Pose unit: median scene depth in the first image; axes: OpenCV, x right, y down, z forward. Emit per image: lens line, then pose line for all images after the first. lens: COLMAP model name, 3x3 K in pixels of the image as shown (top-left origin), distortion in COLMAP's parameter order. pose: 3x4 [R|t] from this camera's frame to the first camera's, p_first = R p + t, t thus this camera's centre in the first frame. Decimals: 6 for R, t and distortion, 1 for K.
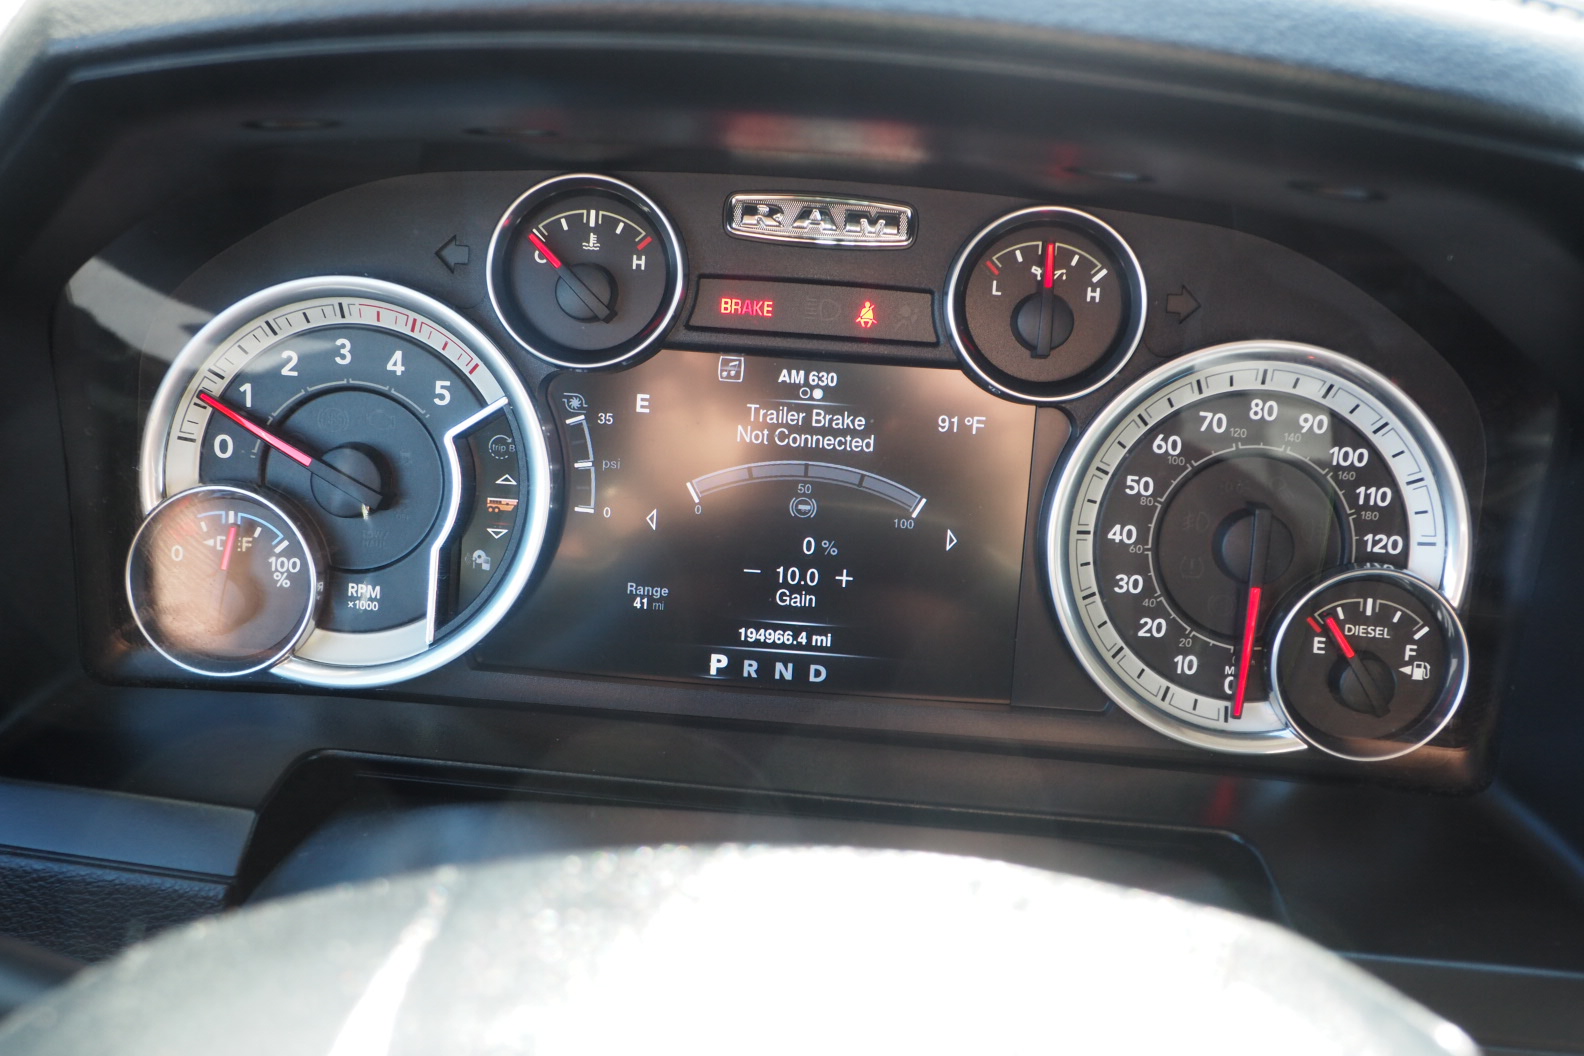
lens RADIAL K [[1719.6, 0, 783.5], [0, 1719.6, 541.7], [0, 0, 1]] dist [-0.006318, 0.000000]
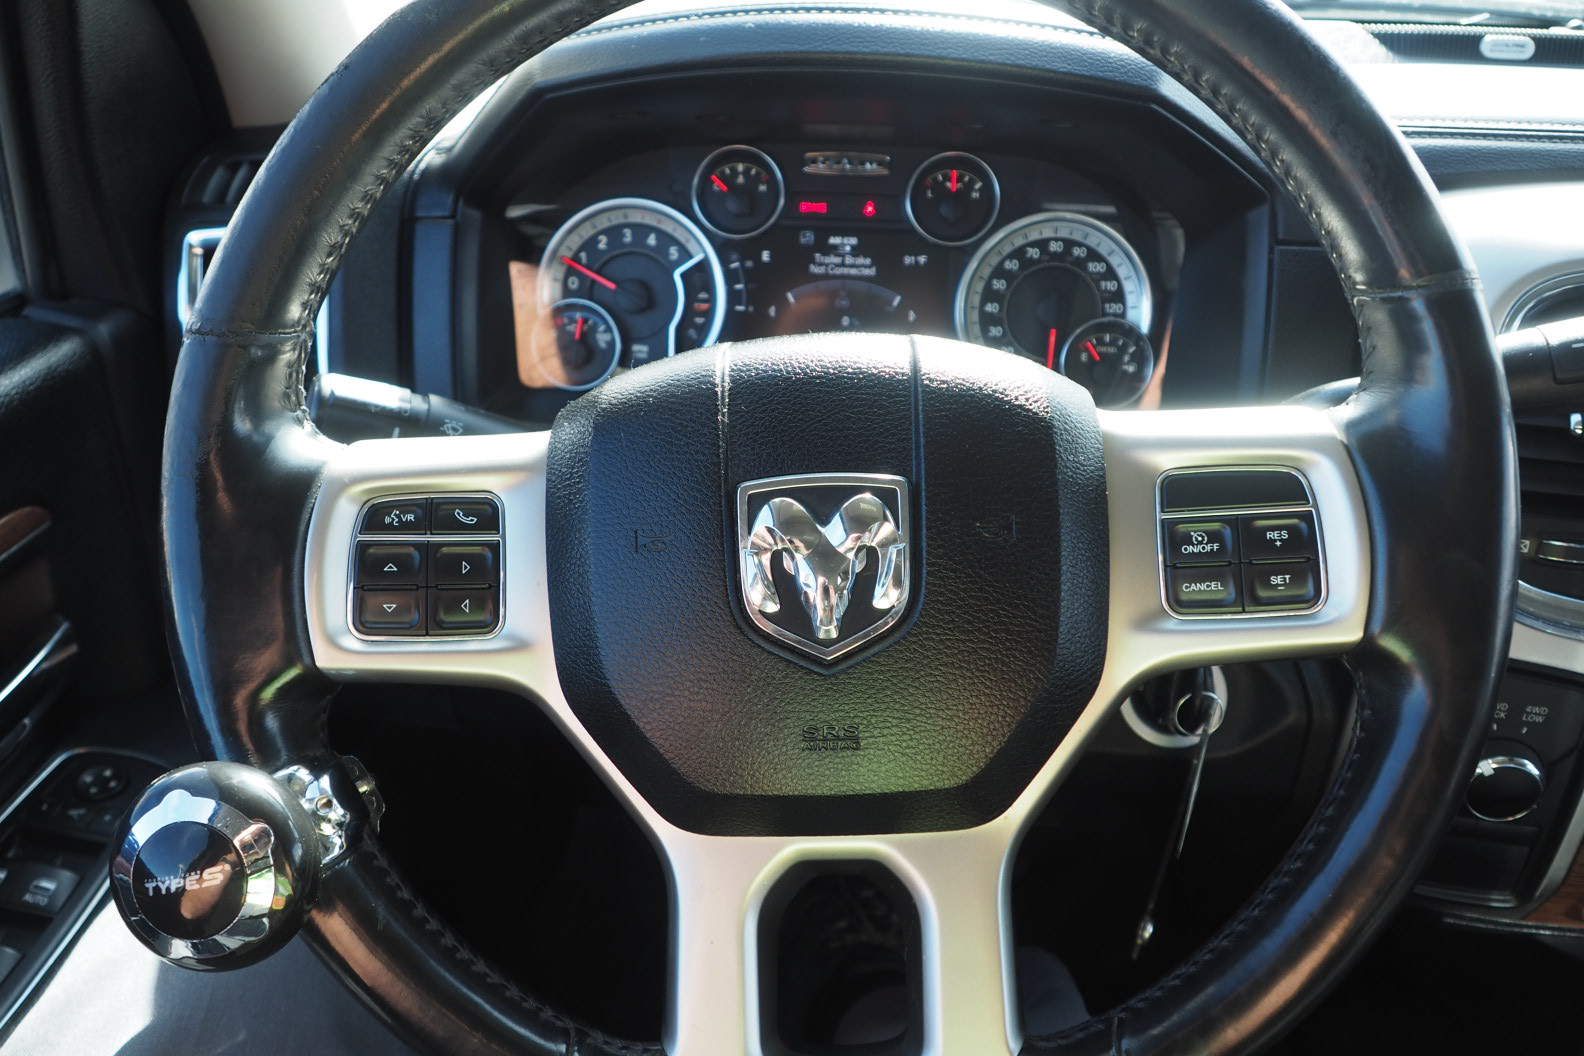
lens RADIAL K [[1127.2, 0, 795.2], [0, 1127.2, 538.1], [0, 0, 1]] dist [-0.037779, 0.006408]
pose [[0.999005, -0.029083, -0.033816, -0.008762], [0.031608, 0.996553, 0.076706, 0.166913], [0.031468, -0.077699, 0.996480, -0.428635]]
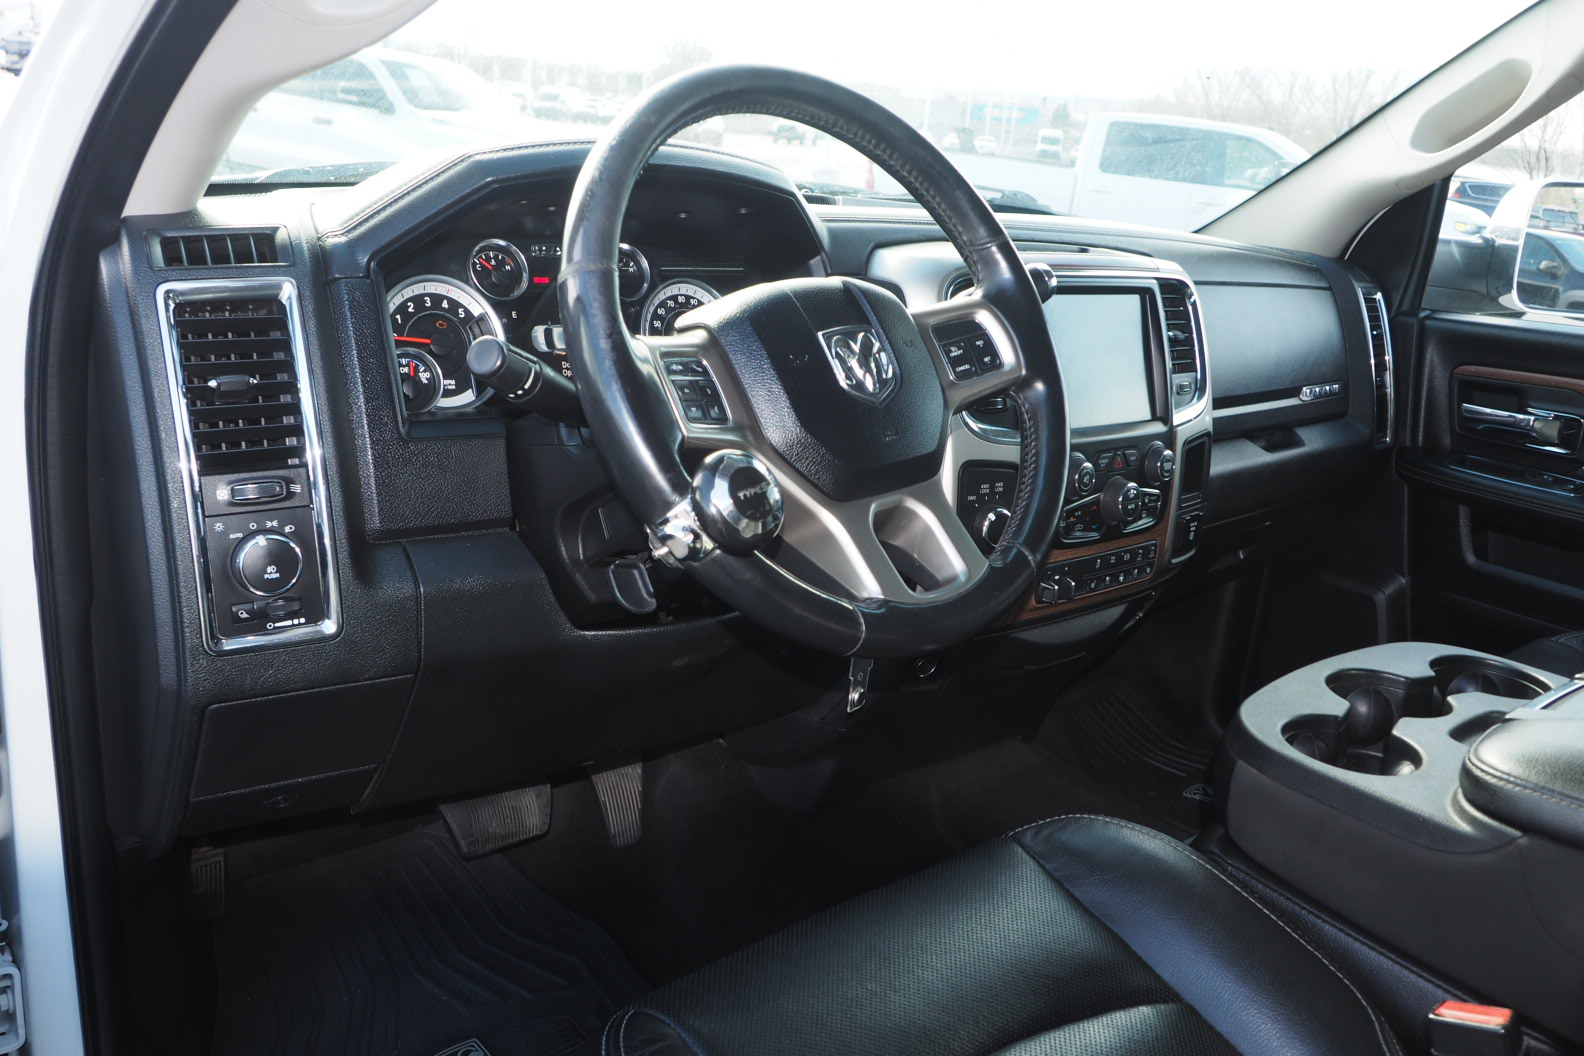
lens RADIAL K [[1297.9, 0, 820.8], [0, 1297.9, 524.7], [0, 0, 1]] dist [0.007862, -0.003246]
pose [[0.715666, -0.184496, 0.673634, -1.339438], [0.269922, 0.962604, -0.023124, 0.487970], [-0.644177, 0.198378, 0.738703, -0.993615]]
